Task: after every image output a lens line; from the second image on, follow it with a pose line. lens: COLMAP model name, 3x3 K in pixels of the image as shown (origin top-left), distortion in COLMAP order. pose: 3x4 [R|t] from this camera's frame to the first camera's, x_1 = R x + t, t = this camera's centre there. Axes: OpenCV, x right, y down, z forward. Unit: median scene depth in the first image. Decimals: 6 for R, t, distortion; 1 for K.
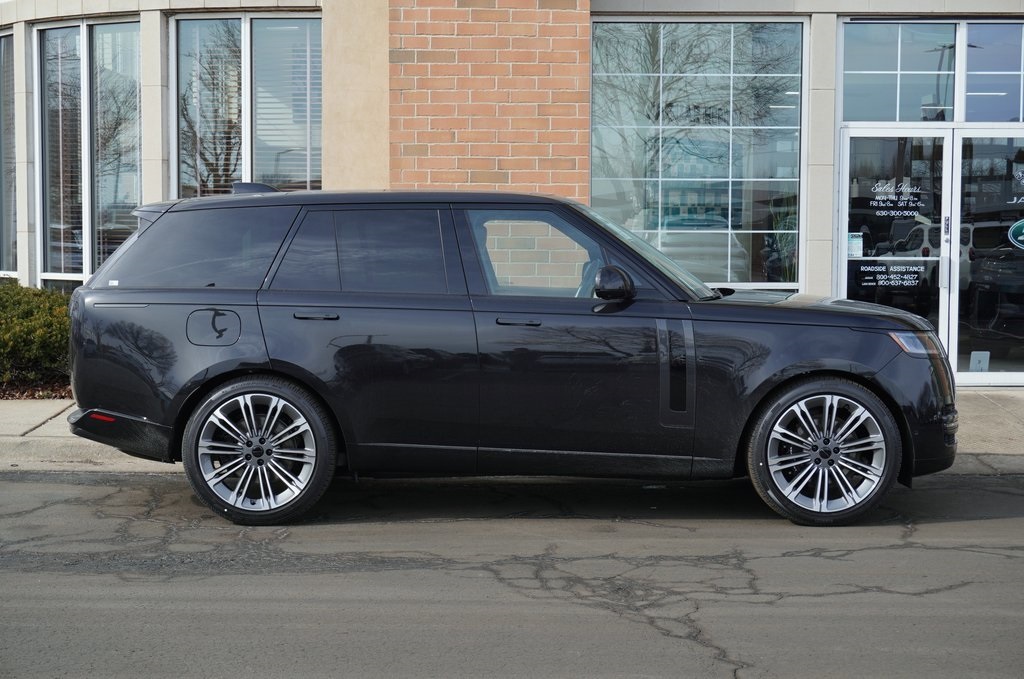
lens RADIAL K [[1717.7, 0, 512.0], [0, 1717.7, 339.5], [0, 0, 1]] dist [0.006711, -0.041330]
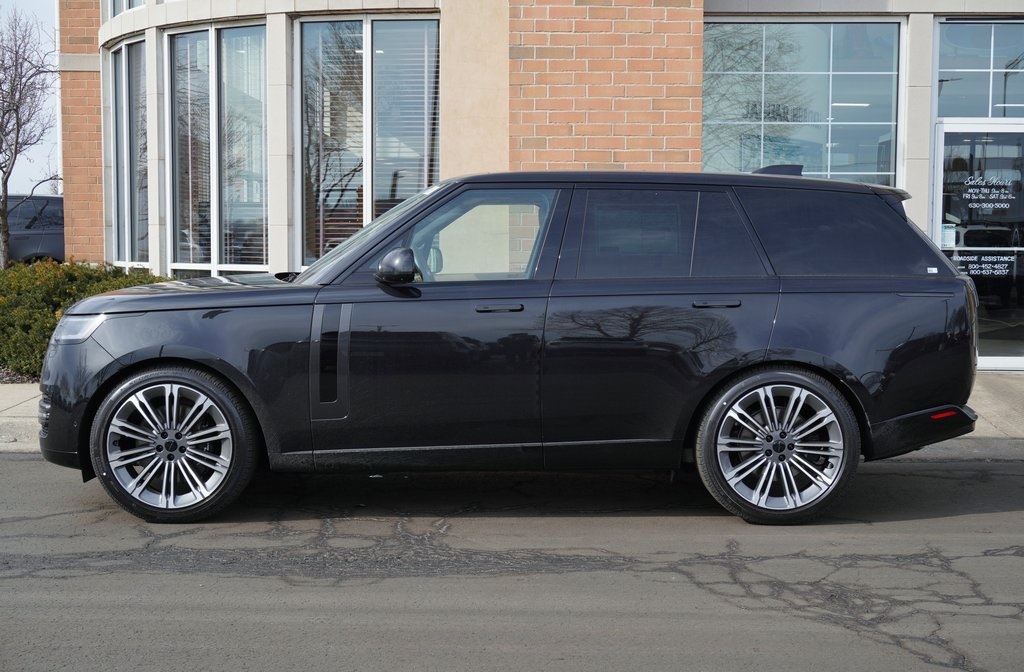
lens RADIAL K [[1417.2, 0, 512.0], [0, 1417.2, 336.0], [0, 0, 1]] dist [-0.016917, 0.046026]
pose [[0.999868, 0.001124, -0.016236, -0.055613], [-0.001035, 0.999985, 0.005450, 0.001702], [0.016242, -0.005433, 0.999853, 0.142913]]
